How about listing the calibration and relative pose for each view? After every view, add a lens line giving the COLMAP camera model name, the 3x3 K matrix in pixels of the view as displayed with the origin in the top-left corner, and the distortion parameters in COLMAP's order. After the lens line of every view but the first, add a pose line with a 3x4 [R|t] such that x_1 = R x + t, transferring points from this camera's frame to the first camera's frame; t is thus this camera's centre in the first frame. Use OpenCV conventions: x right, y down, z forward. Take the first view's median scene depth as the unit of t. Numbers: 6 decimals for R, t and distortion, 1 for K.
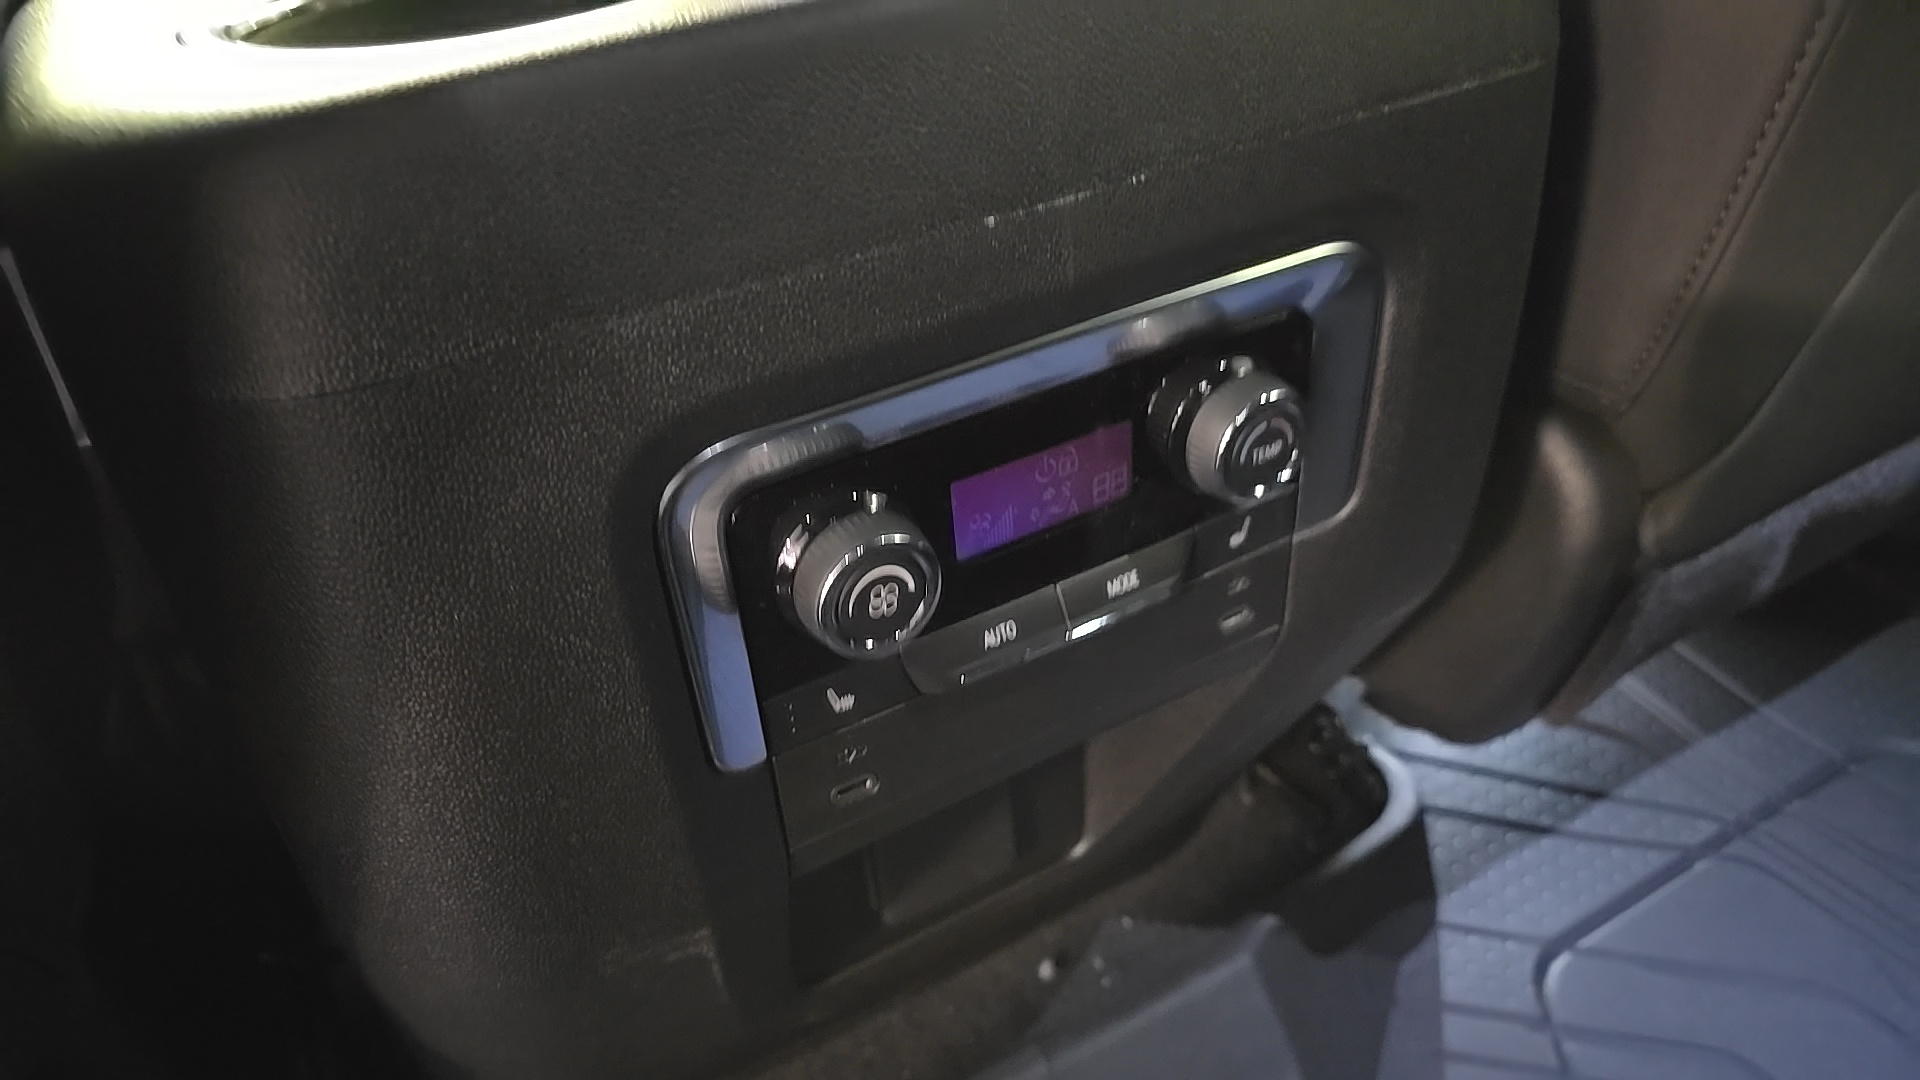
lens RADIAL K [[1288.4, 0, 957.3], [0, 1288.4, 543.4], [0, 0, 1]] dist [0.056816, -0.050566]
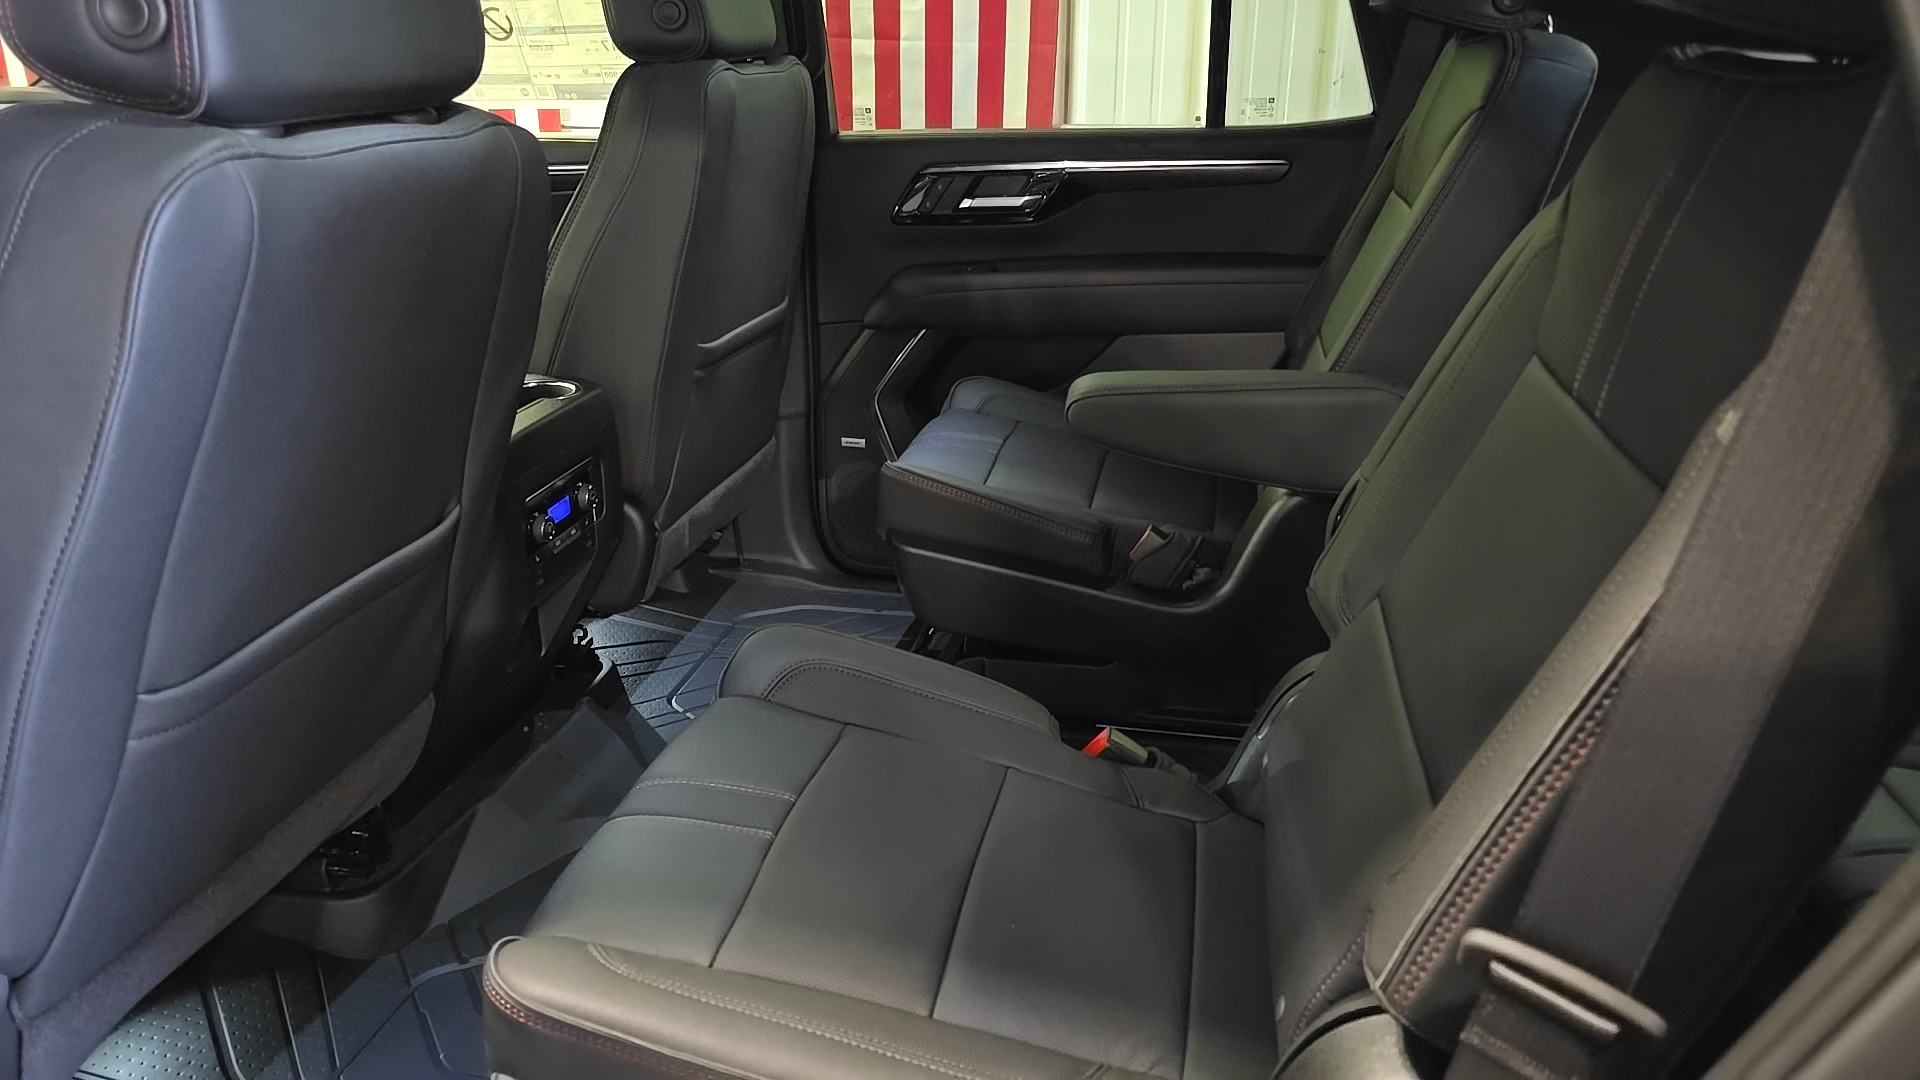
lens RADIAL K [[1288.4, 0, 957.3], [0, 1288.4, 543.4], [0, 0, 1]] dist [0.056816, -0.050566]
pose [[0.668931, -0.207172, 0.713871, -1.368418], [0.349281, 0.935352, -0.055845, 0.487702], [-0.656151, 0.286698, 0.698047, -1.887363]]
